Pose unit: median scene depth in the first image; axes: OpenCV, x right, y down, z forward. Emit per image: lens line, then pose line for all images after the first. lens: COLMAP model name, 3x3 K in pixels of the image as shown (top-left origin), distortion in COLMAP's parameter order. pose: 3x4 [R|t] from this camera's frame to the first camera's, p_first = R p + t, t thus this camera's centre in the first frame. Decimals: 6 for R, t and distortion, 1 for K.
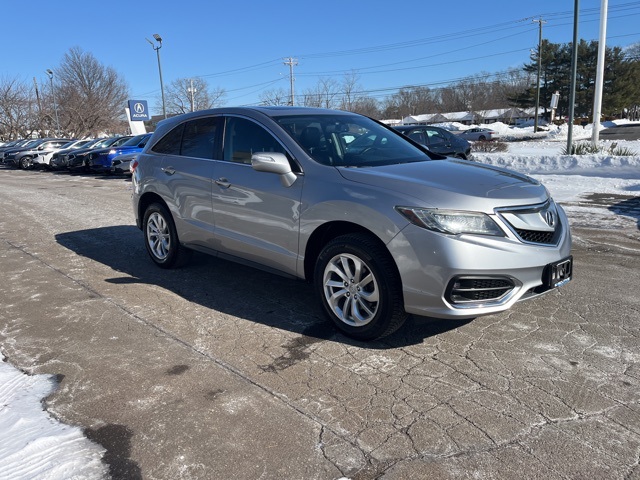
lens RADIAL K [[480.2, 0, 317.3], [0, 480.2, 235.1], [0, 0, 1]] dist [0.078739, -0.097125]
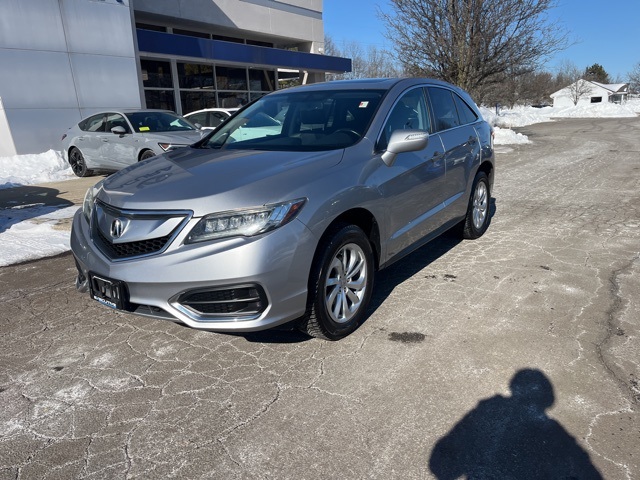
lens RADIAL K [[480.2, 0, 321.1], [0, 480.2, 244.1], [0, 0, 1]] dist [0.078739, -0.097125]
pose [[0.192609, 0.278744, -0.940853, 1.114755], [-0.172432, 0.953501, 0.247191, -0.229385], [0.966007, 0.114622, 0.231717, 0.949558]]
